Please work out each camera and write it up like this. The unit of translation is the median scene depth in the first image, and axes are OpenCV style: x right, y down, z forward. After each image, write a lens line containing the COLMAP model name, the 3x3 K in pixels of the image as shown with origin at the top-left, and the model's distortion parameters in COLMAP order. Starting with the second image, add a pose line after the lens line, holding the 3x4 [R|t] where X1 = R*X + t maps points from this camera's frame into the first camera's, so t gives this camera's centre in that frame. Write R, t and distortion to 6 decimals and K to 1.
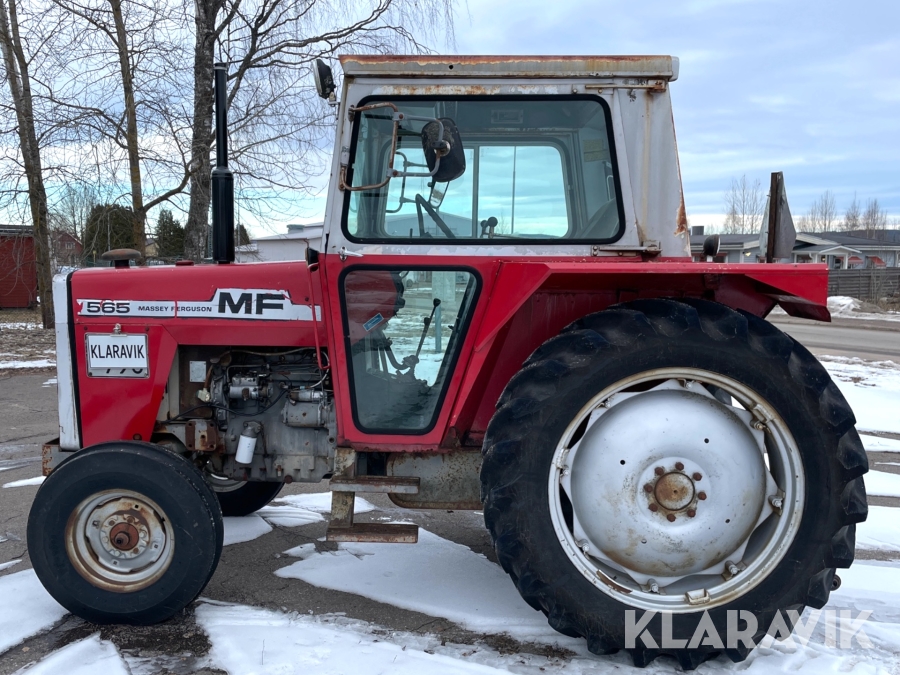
lens RADIAL K [[809.3, 0, 450.0], [0, 809.3, 337.5], [0, 0, 1]] dist [0.051301, -0.018906]
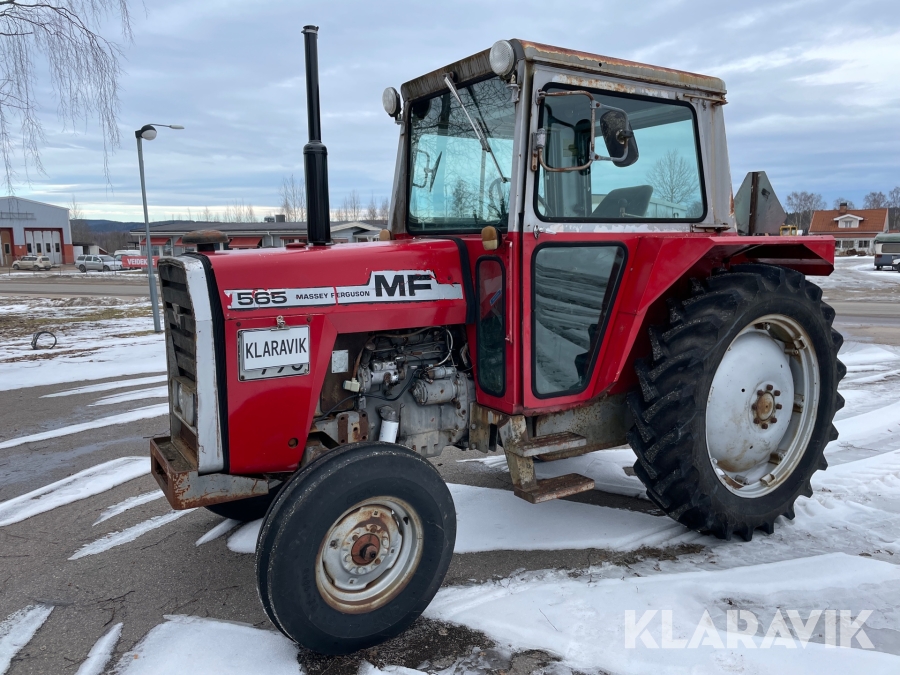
lens RADIAL K [[653.5, 0, 456.3], [0, 653.5, 323.9], [0, 0, 1]] dist [0.073205, -0.113873]
pose [[0.837452, -0.082682, 0.540220, -0.624419], [0.067727, 0.996571, 0.047538, -0.028768], [-0.542298, -0.003223, 0.840180, 0.307329]]
